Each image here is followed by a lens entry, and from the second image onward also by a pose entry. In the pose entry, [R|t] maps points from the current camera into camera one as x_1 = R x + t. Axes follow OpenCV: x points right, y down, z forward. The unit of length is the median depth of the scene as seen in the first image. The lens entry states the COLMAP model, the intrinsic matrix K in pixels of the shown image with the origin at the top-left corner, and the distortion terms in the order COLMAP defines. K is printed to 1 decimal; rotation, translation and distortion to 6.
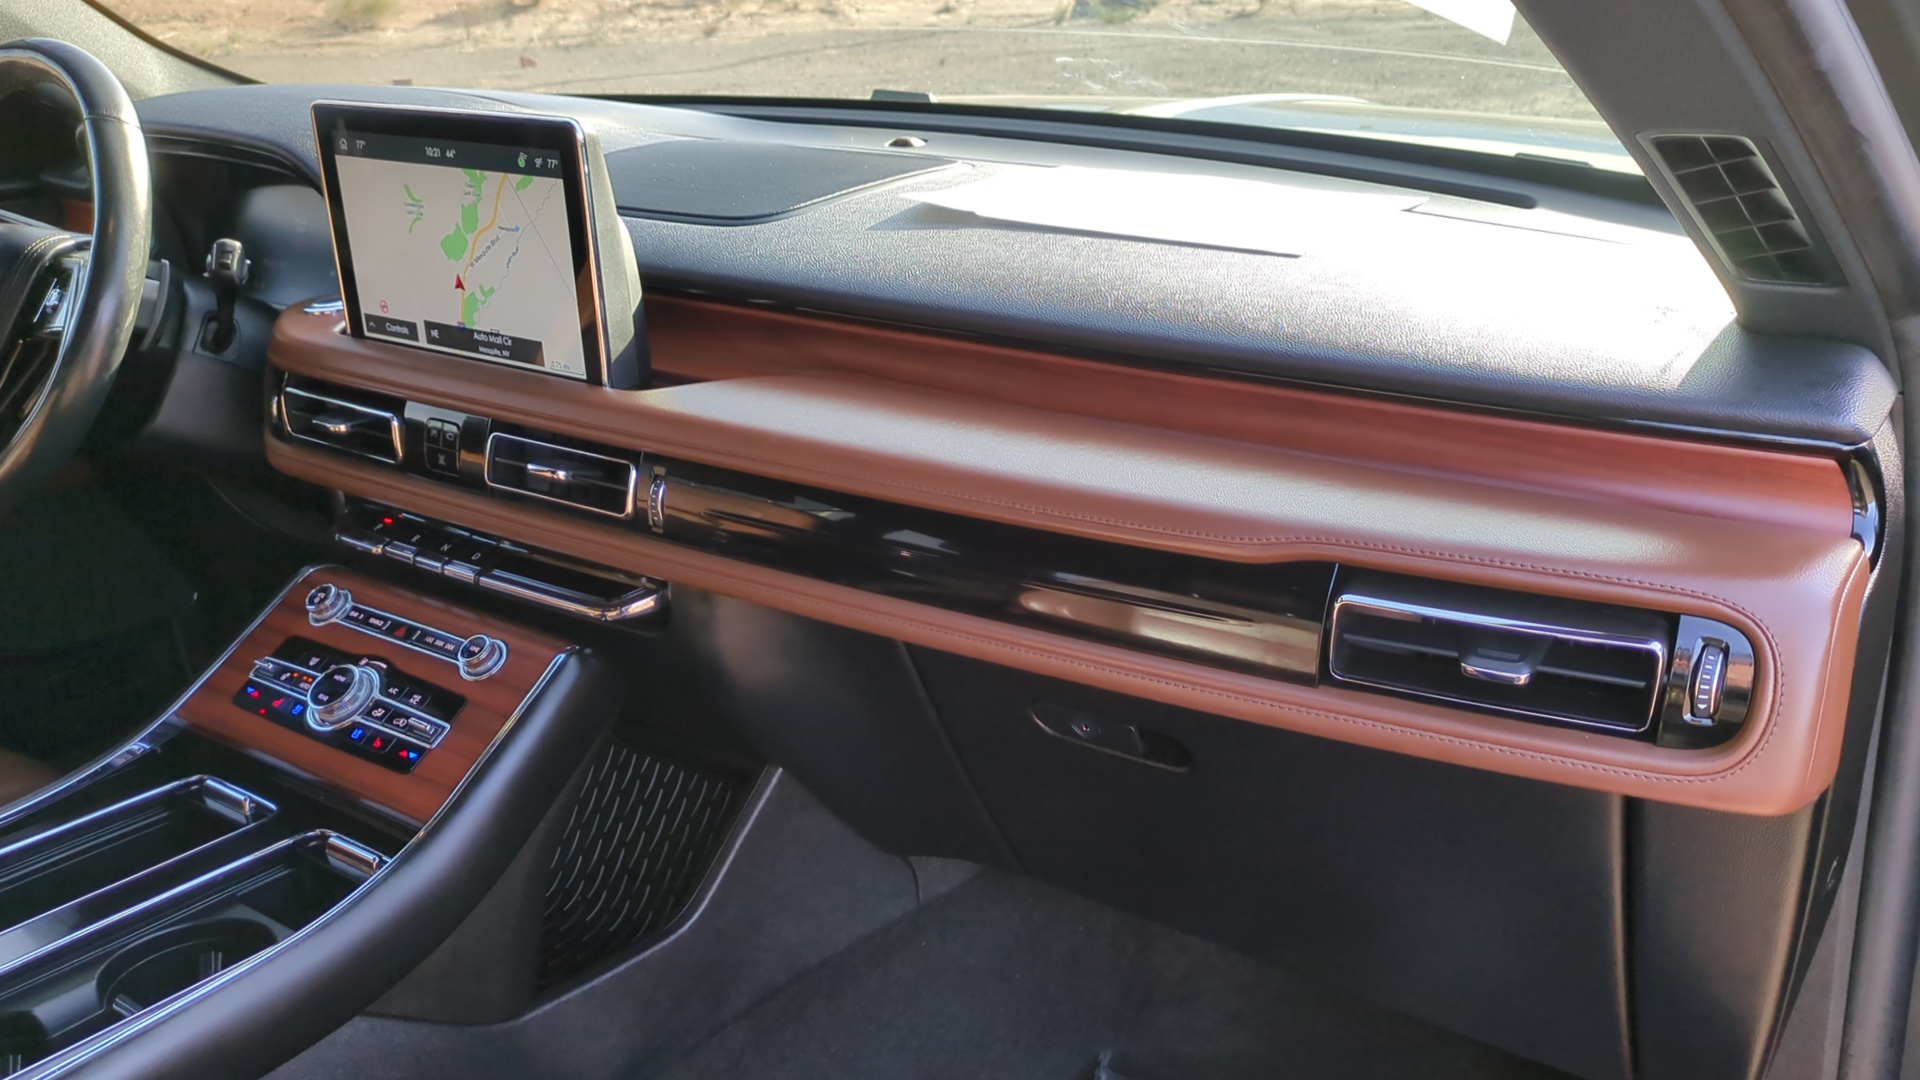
lens RADIAL K [[1631.0, 0, 976.6], [0, 1631.0, 535.0], [0, 0, 1]] dist [0.044697, -0.022062]
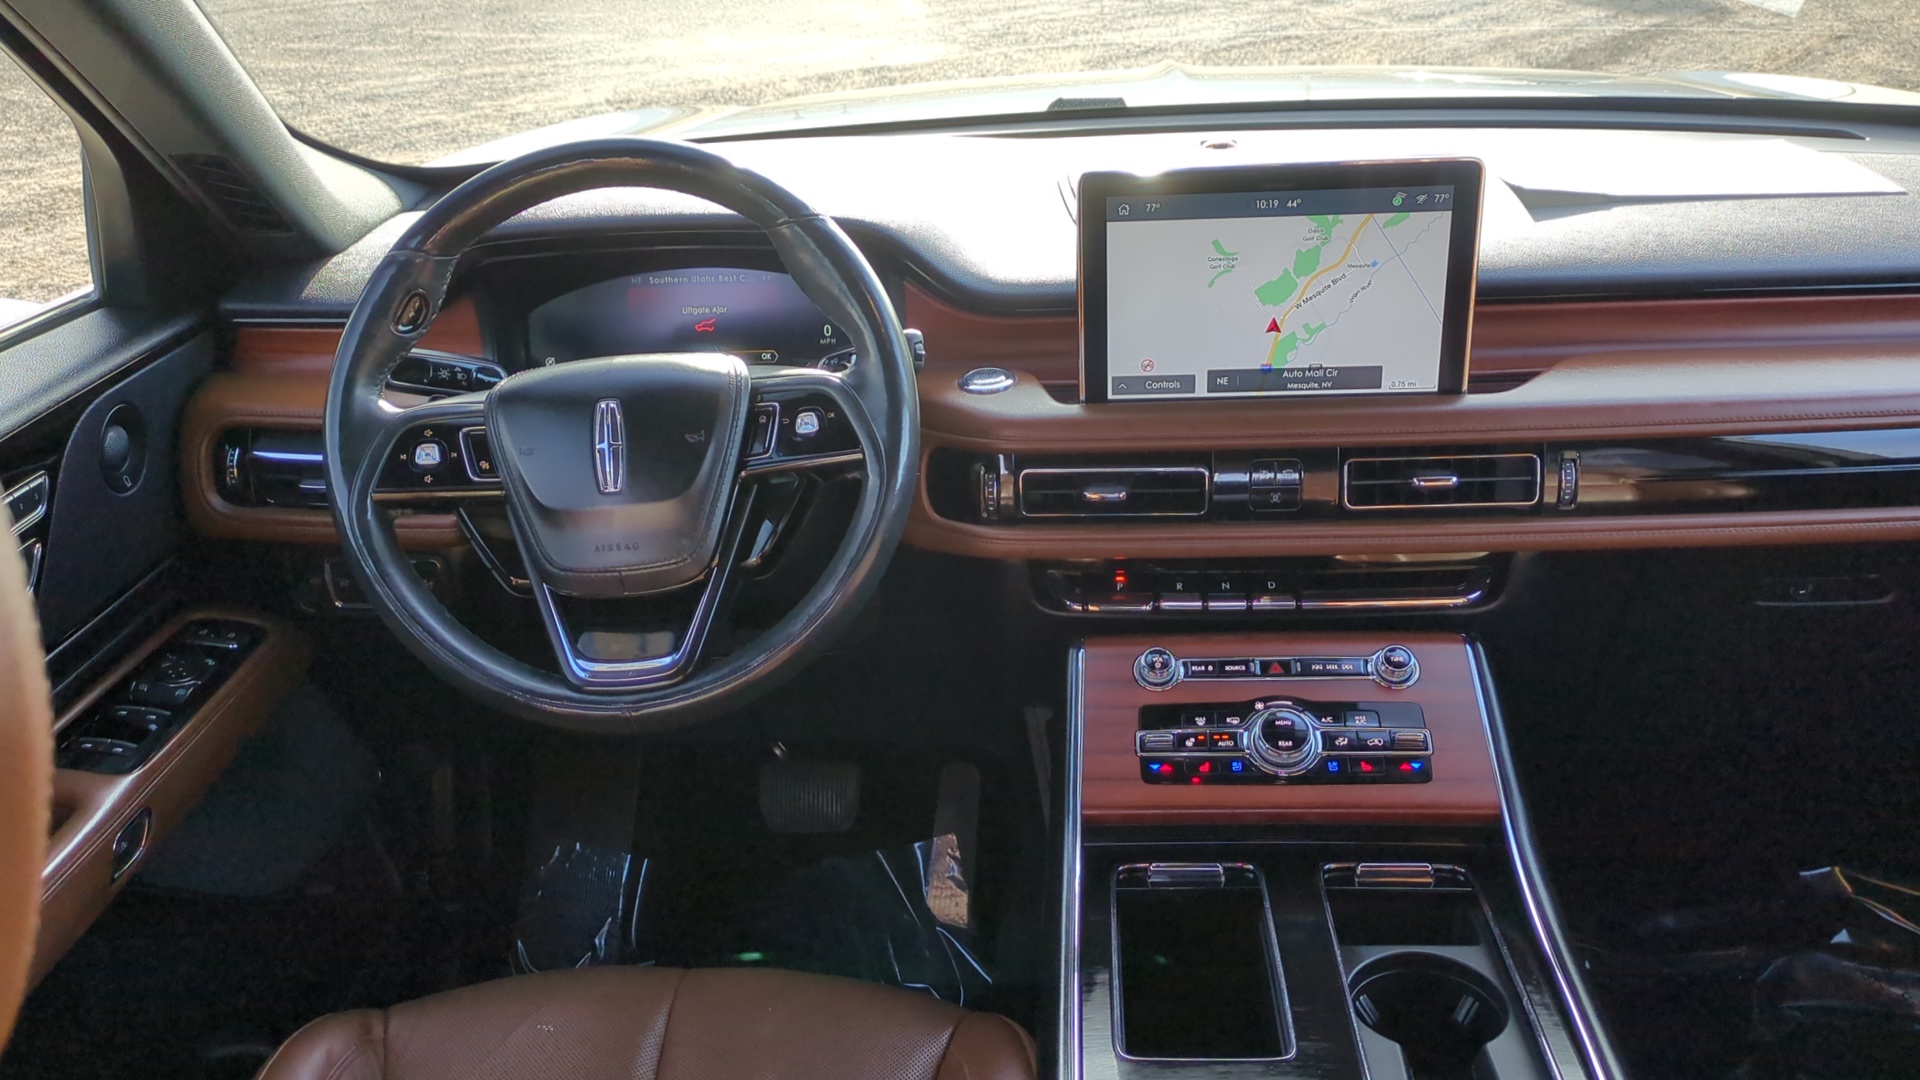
lens RADIAL K [[1631.0, 0, 976.6], [0, 1631.0, 535.0], [0, 0, 1]] dist [0.044697, -0.022062]
pose [[0.847095, -0.223232, 0.482283, -1.005100], [0.209726, 0.974266, 0.082585, -0.150339], [-0.488308, 0.031190, 0.872114, 0.194276]]
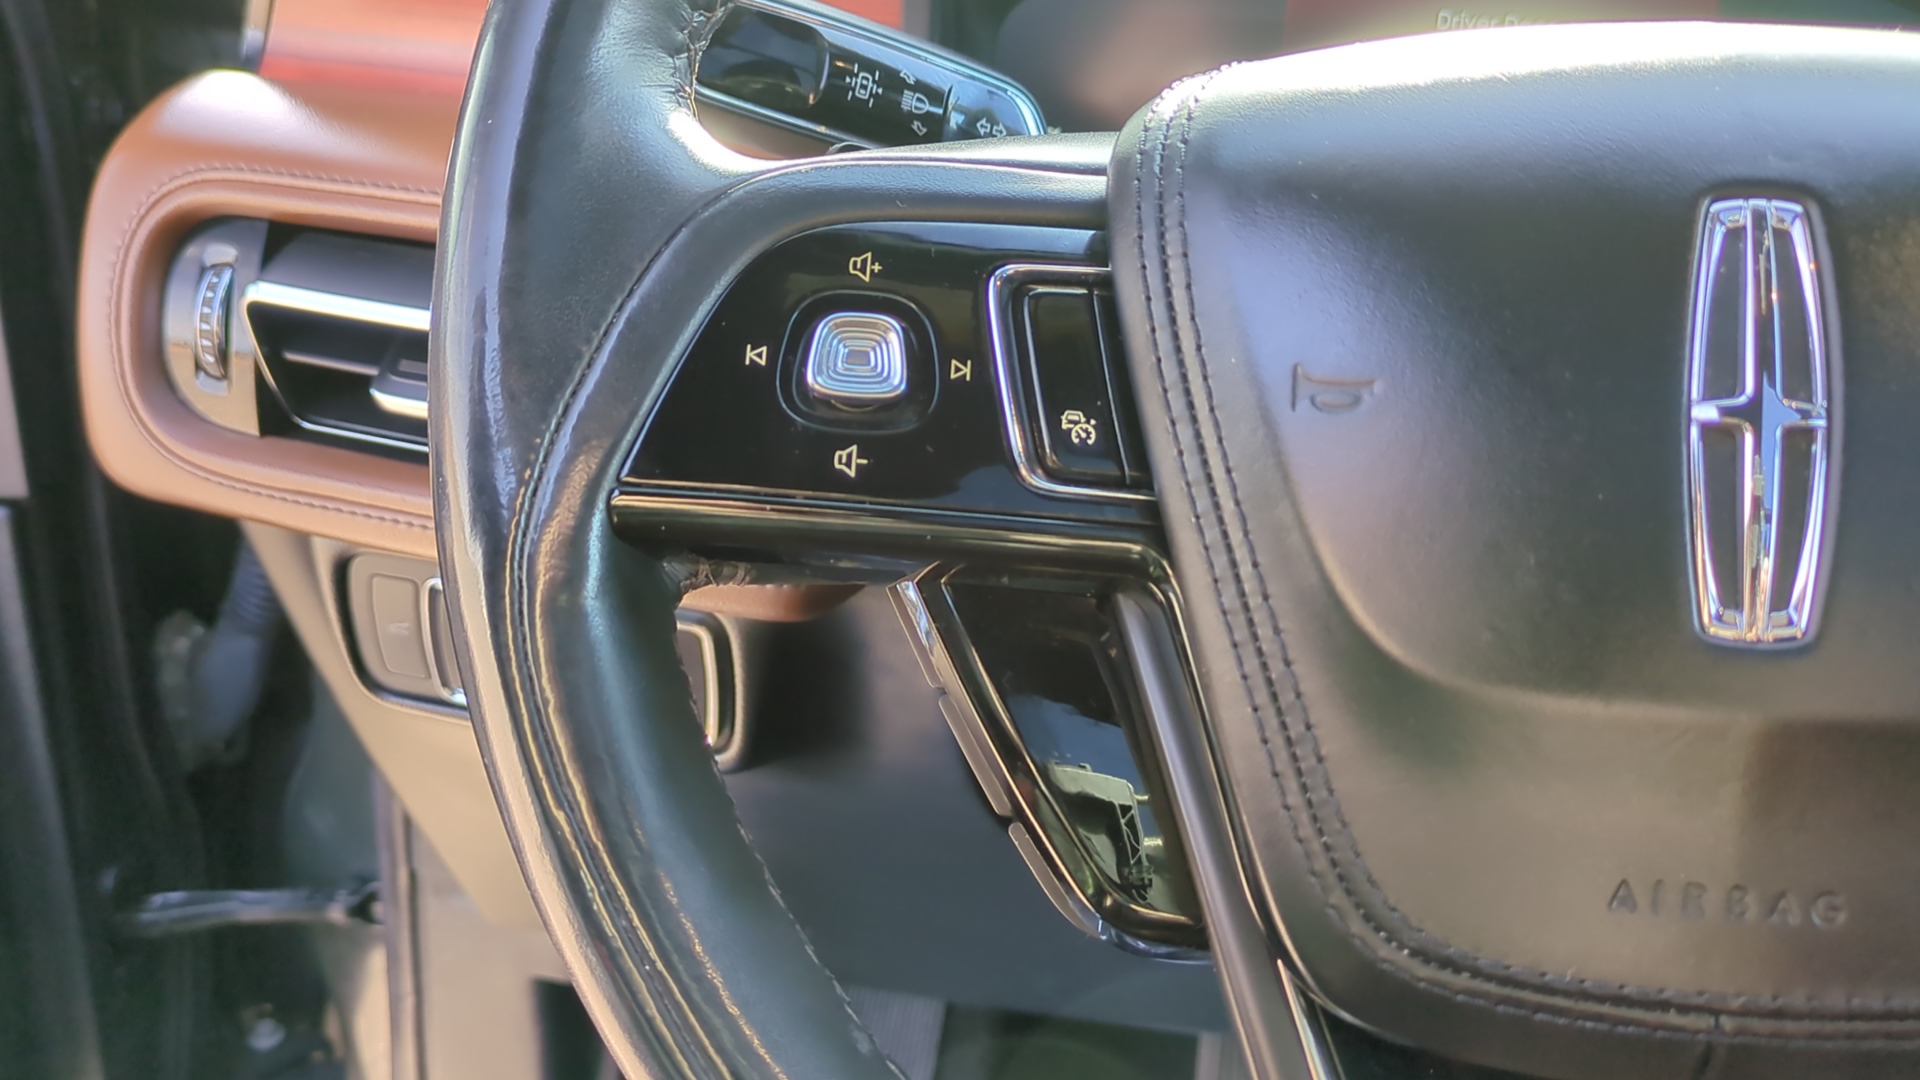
lens RADIAL K [[1631.0, 0, 976.6], [0, 1631.0, 535.0], [0, 0, 1]] dist [0.044697, -0.022062]
pose [[0.906336, -0.128900, 0.402417, -0.880957], [0.097046, 0.990378, 0.098662, -0.181173], [-0.411263, -0.050368, 0.910124, 0.987309]]
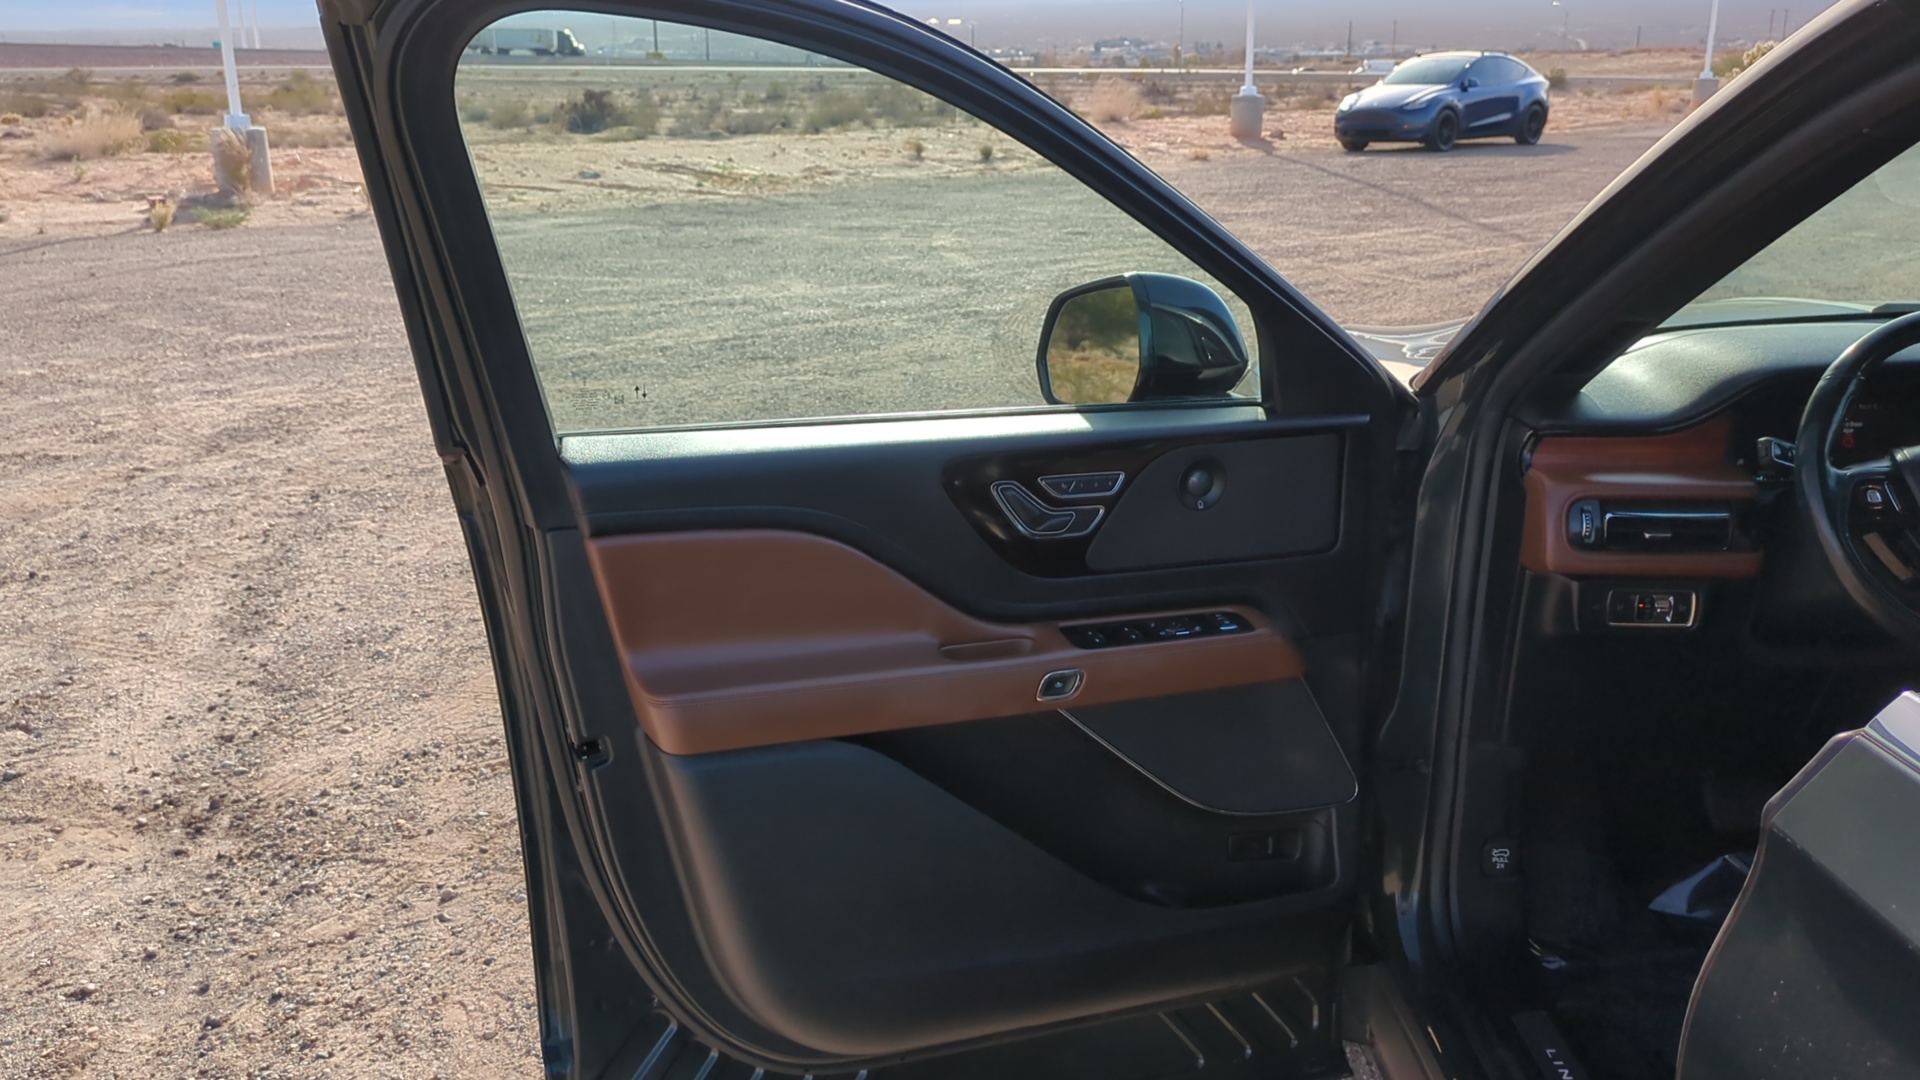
lens RADIAL K [[1631.0, 0, 976.6], [0, 1631.0, 535.0], [0, 0, 1]] dist [0.044697, -0.022062]
pose [[0.817417, -0.137909, 0.559294, -2.382485], [0.203911, 0.977327, -0.057033, -0.232707], [-0.538748, 0.160666, 0.827005, 0.373782]]
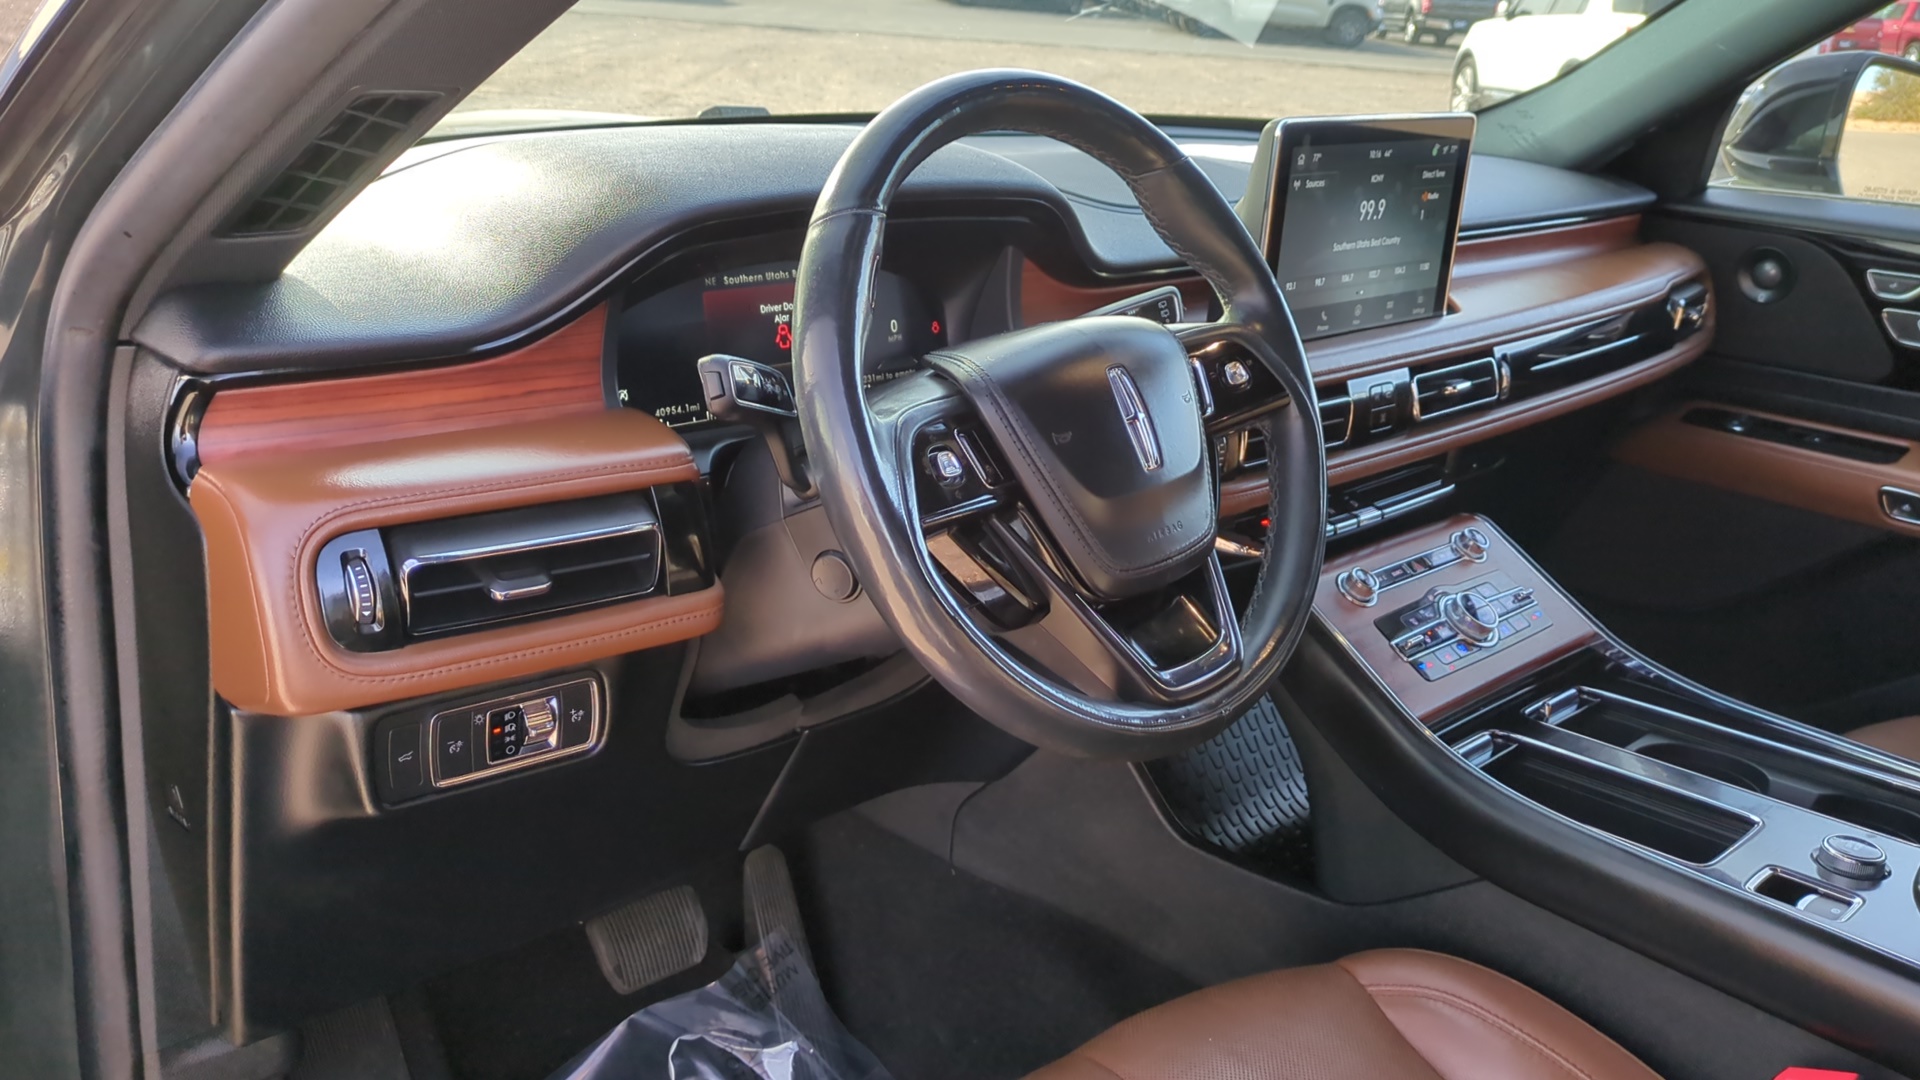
lens RADIAL K [[1631.0, 0, 976.6], [0, 1631.0, 535.0], [0, 0, 1]] dist [0.044697, -0.022062]
pose [[0.178237, -0.284609, 0.941929, -1.513804], [0.294158, 0.928893, 0.225008, -0.319049], [-0.938990, 0.236971, 0.249283, 1.015351]]
